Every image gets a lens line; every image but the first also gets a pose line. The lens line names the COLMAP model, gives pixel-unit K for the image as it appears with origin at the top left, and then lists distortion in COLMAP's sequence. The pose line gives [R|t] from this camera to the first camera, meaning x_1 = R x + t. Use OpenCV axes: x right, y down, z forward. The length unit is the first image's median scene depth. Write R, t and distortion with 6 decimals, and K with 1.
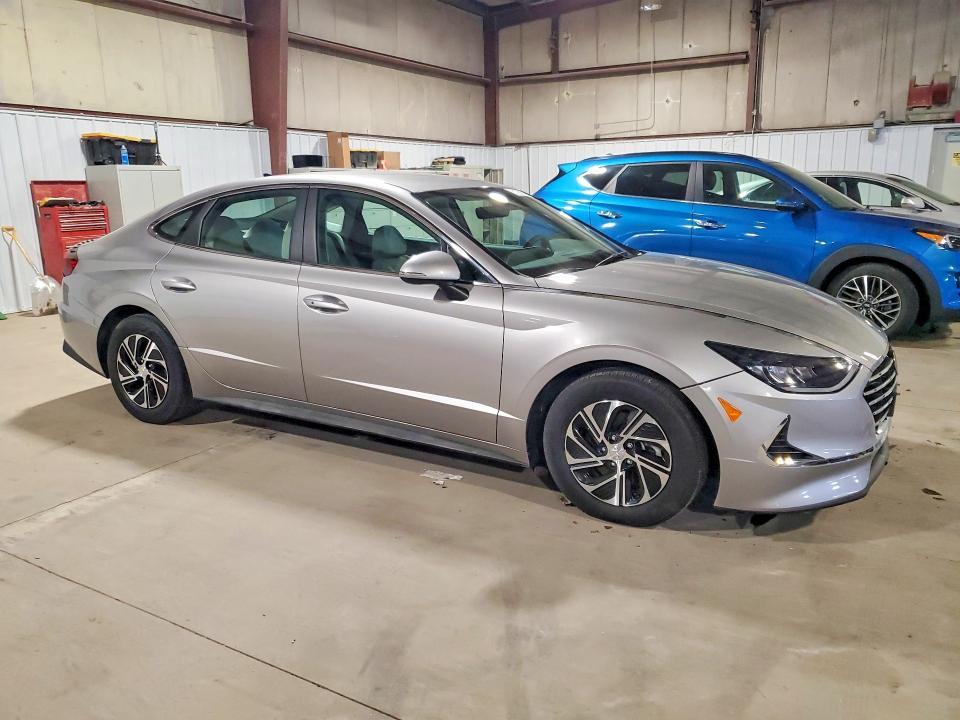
lens RADIAL K [[740.0, 0, 480.0], [0, 740.0, 360.0], [0, 0, 1]] dist [0.008848, 0.006919]
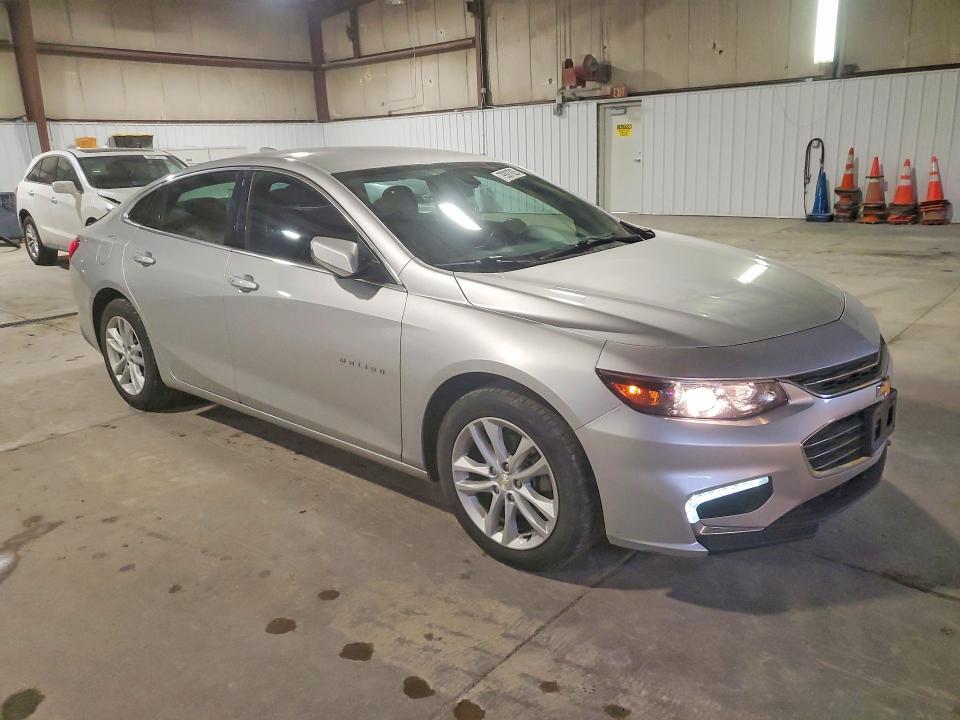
lens RADIAL K [[740.0, 0, 480.0], [0, 740.0, 360.0], [0, 0, 1]] dist [0.008848, 0.006919]
pose [[0.981038, 0.035679, -0.190503, 0.649155], [-0.025181, 0.998043, 0.057244, 0.019808], [0.192172, -0.051362, 0.980016, -0.163613]]
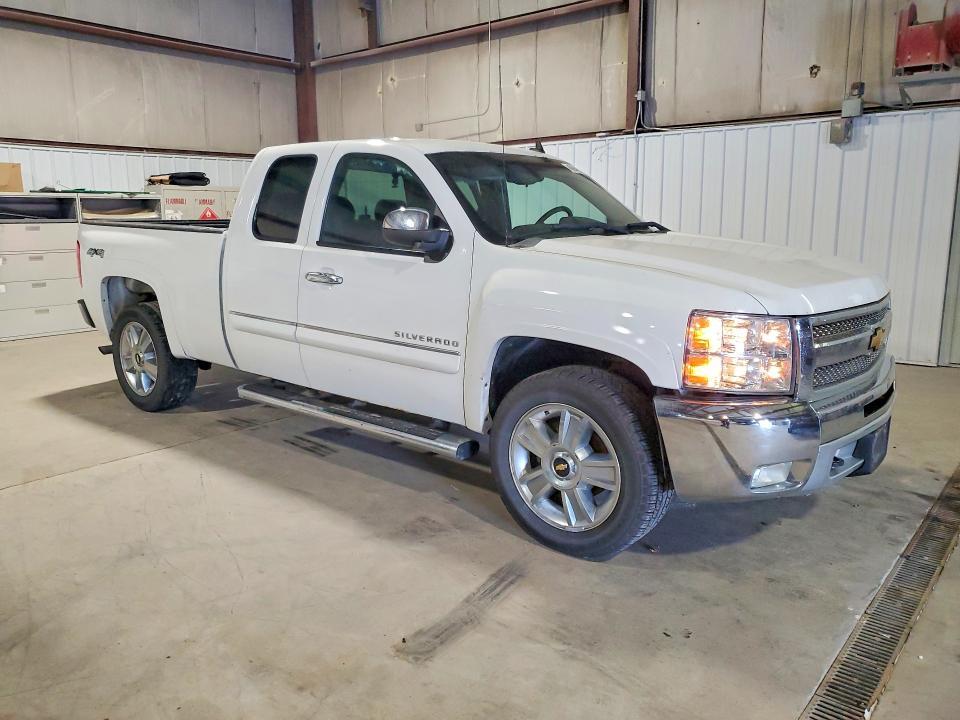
lens RADIAL K [[744.9, 0, 453.1], [0, 744.9, 357.1], [0, 0, 1]] dist [0.006716, -0.007554]
pose [[0.979538, 0.049136, -0.195167, 0.380649], [-0.056222, 0.997939, -0.030929, -0.120199], [0.193245, 0.041269, 0.980282, 0.462827]]
